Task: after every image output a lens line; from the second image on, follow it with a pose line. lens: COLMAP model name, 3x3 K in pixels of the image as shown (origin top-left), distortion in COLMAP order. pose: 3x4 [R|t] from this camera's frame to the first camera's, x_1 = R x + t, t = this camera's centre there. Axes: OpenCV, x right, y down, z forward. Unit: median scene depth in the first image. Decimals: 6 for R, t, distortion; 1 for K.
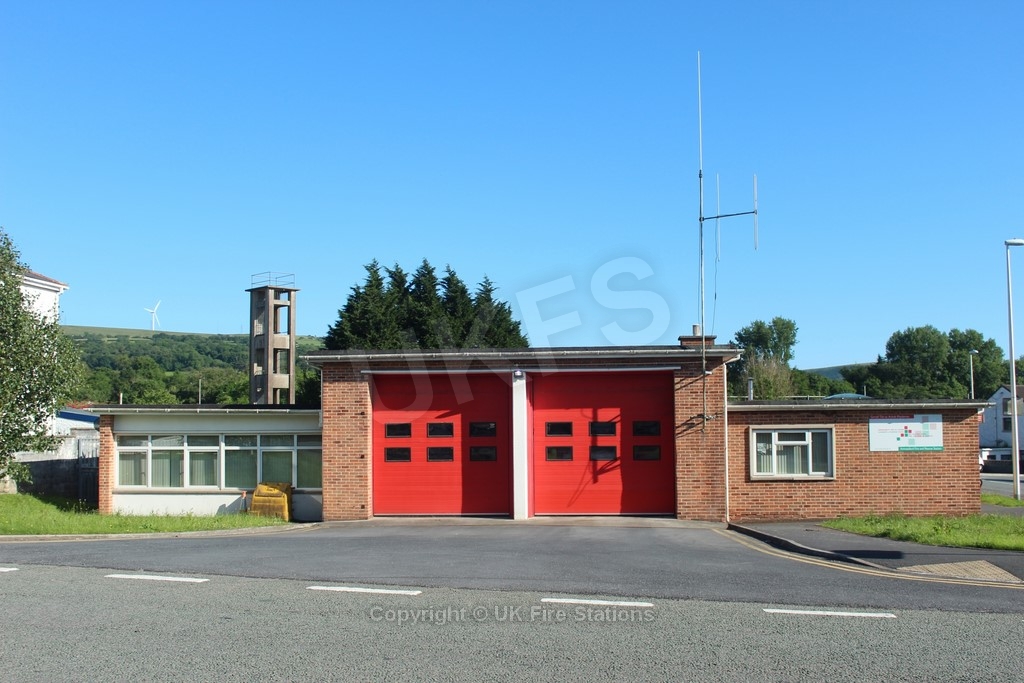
lens RADIAL K [[1102.2, 0, 493.1], [0, 1102.2, 375.0], [0, 0, 1]] dist [-0.092450, 0.000000]
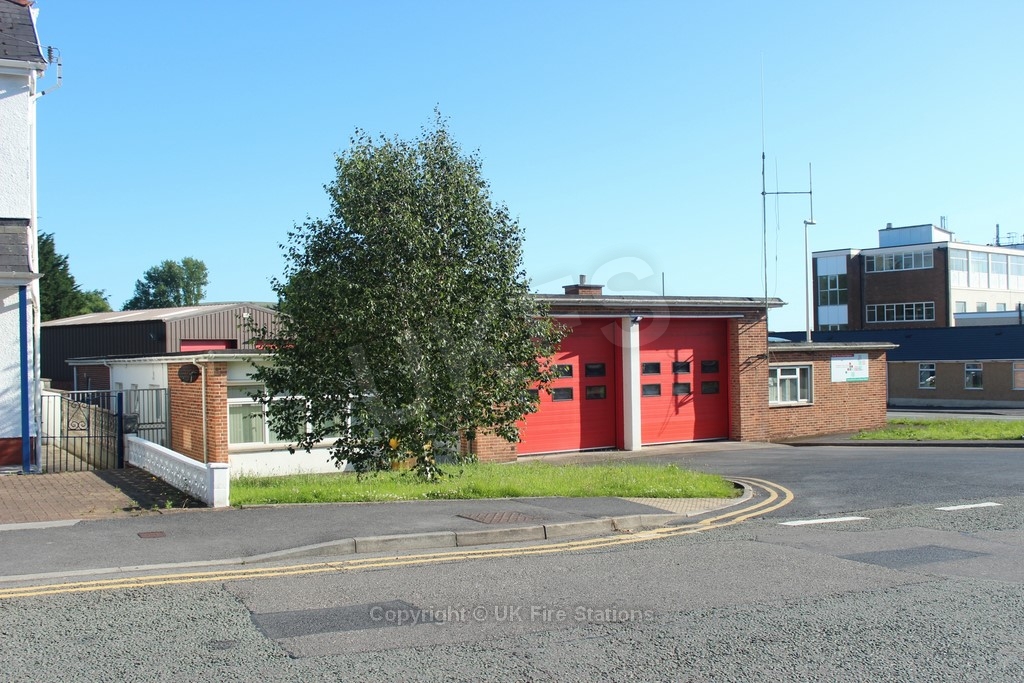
lens RADIAL K [[1102.2, 0, 517.6], [0, 1102.2, 368.0], [0, 0, 1]] dist [-0.092450, 0.000000]
pose [[0.791824, -0.016148, 0.610536, -0.736491], [-0.013392, 0.998951, 0.043791, 0.001174], [-0.610602, -0.042851, 0.790777, 0.195221]]
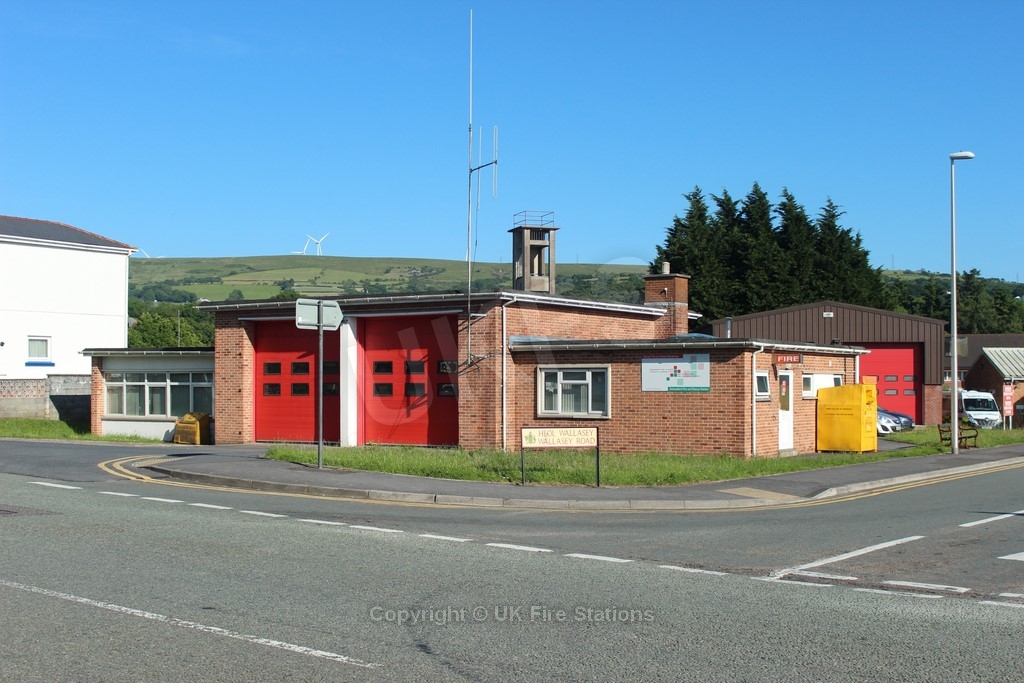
lens RADIAL K [[1328.5, 0, 466.9], [0, 1328.5, 389.0], [0, 0, 1]] dist [-0.064593, 0.000000]
pose [[0.887747, 0.009599, -0.460231, 0.751986], [0.015333, 0.998611, 0.050406, 0.004451], [0.460076, -0.051804, 0.886367, -0.146581]]
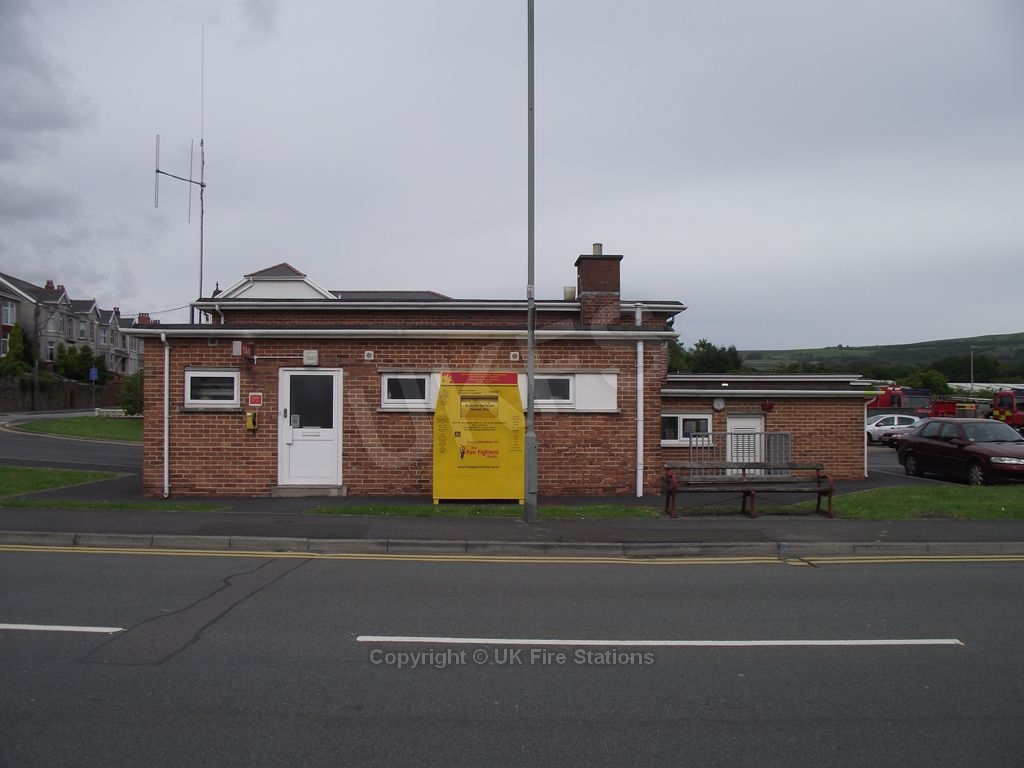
lens RADIAL K [[832.6, 0, 511.5], [0, 832.6, 383.4], [0, 0, 1]] dist [-0.103146, 0.068748]
pose [[0.124297, -0.032932, -0.991698, 0.990191], [0.044795, 0.998616, -0.027548, 0.083638], [0.991233, -0.040999, 0.125600, 1.144743]]
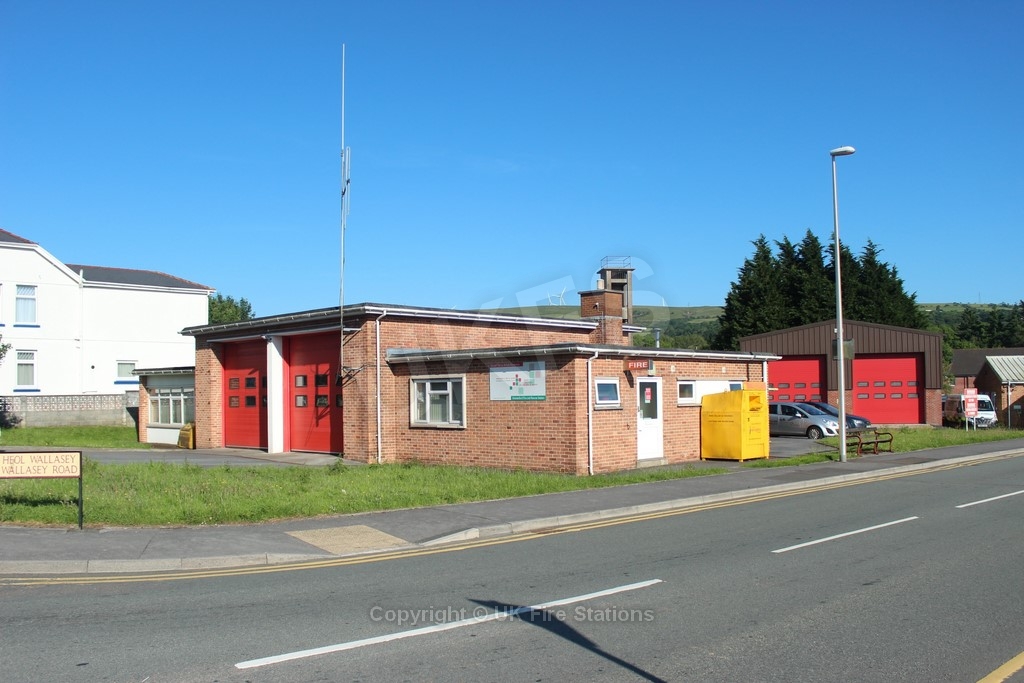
lens RADIAL K [[910.6, 0, 483.8], [0, 910.6, 375.2], [0, 0, 1]] dist [-0.111174, 0.018777]
pose [[0.774206, -0.015918, -0.632734, 0.851498], [0.037379, 0.999089, 0.020602, 0.029585], [0.631829, -0.039601, 0.774095, 0.354472]]
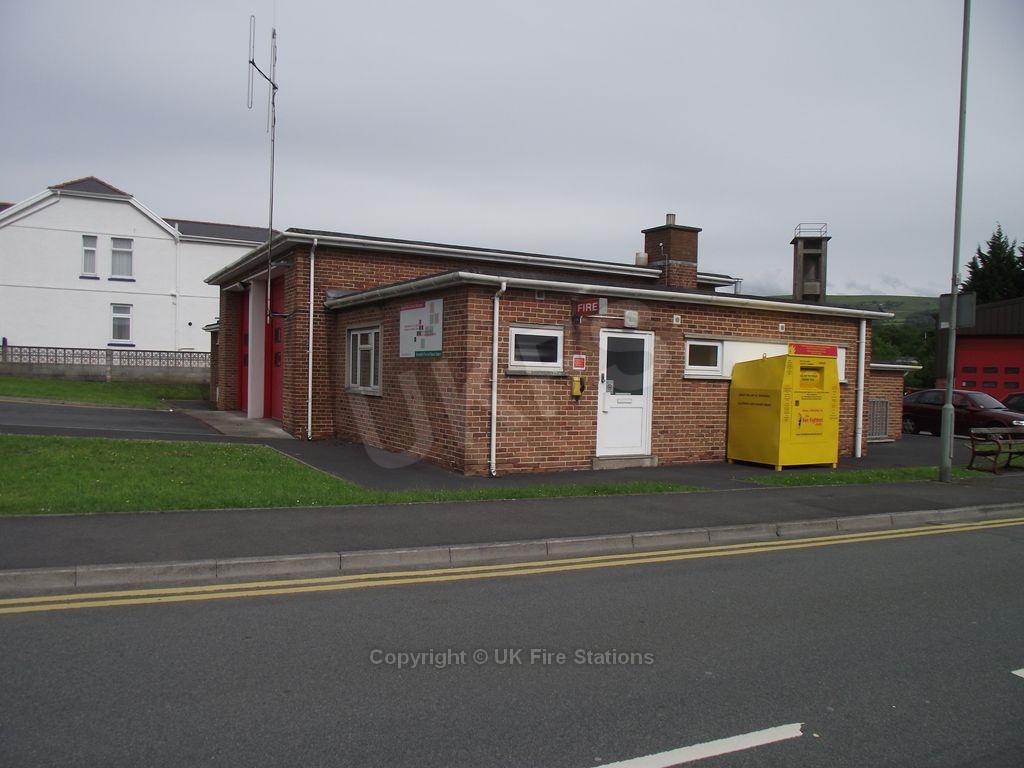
lens RADIAL K [[832.6, 0, 503.6], [0, 832.6, 388.9], [0, 0, 1]] dist [-0.103146, 0.068748]
pose [[0.563594, 0.038674, -0.825146, 0.816310], [0.009748, 0.998522, 0.053459, 0.061160], [0.825994, -0.038173, 0.562384, 0.743256]]
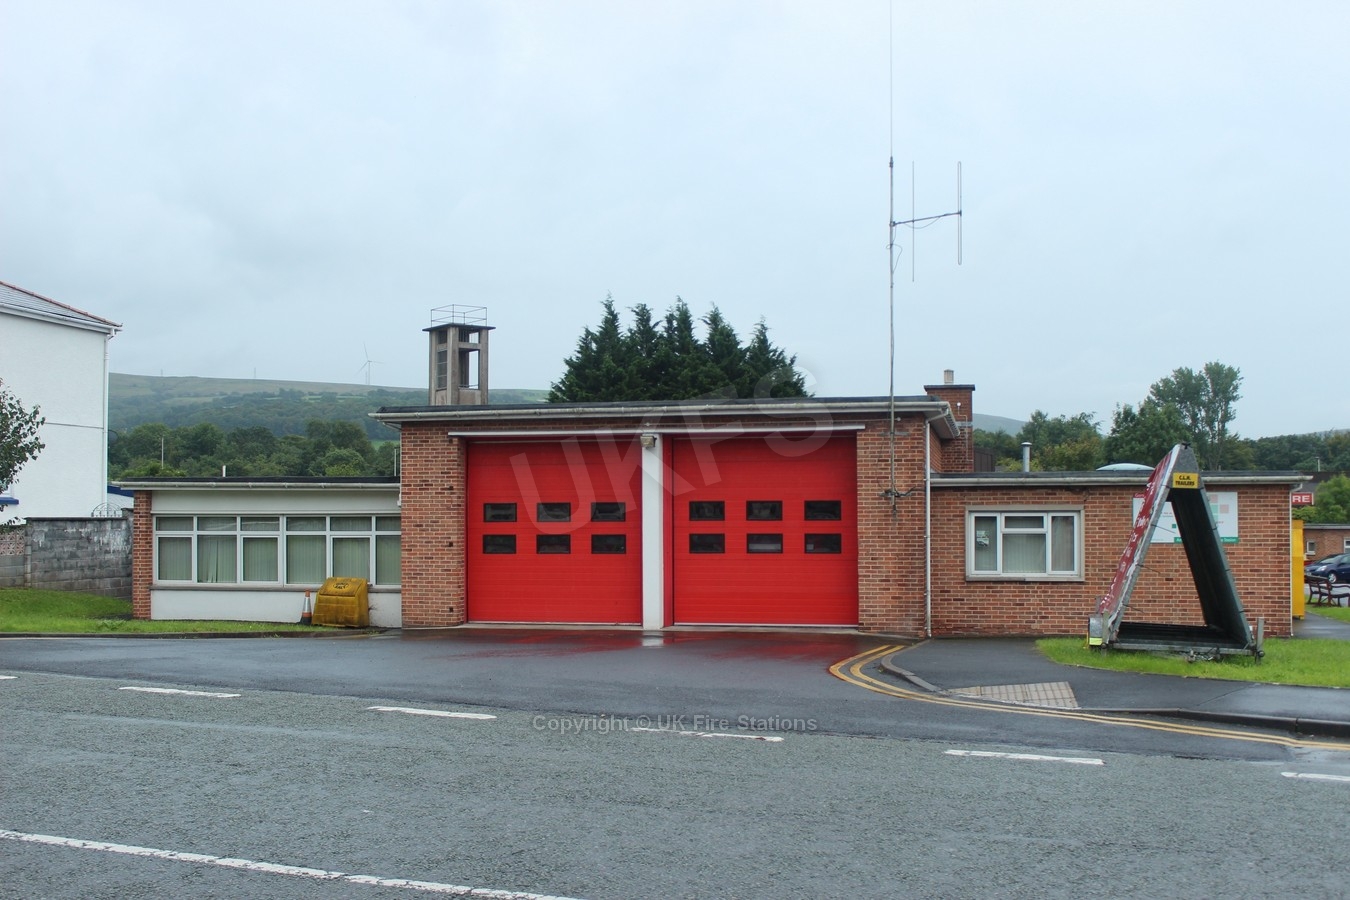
lens RADIAL K [[1506.0, 0, 642.5], [0, 1506.0, 504.8], [0, 0, 1]] dist [-0.080433, 0.000000]
pose [[0.991939, 0.004011, -0.126656, 0.146646], [0.001024, 0.999213, 0.039664, 0.005272], [0.126716, -0.039474, 0.991153, -0.019623]]
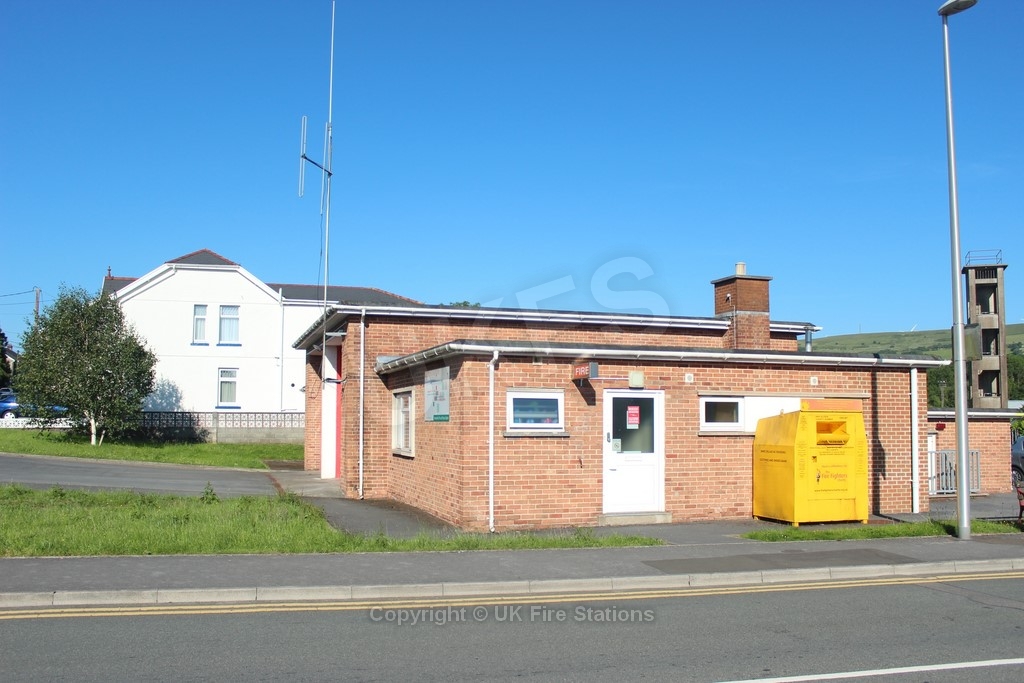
lens RADIAL K [[910.6, 0, 472.3], [0, 910.6, 387.9], [0, 0, 1]] dist [-0.111174, 0.018777]
pose [[0.374833, -0.025084, -0.926753, 0.921430], [0.035497, 0.999289, -0.012690, 0.055965], [0.926413, -0.028140, 0.375457, 0.786542]]
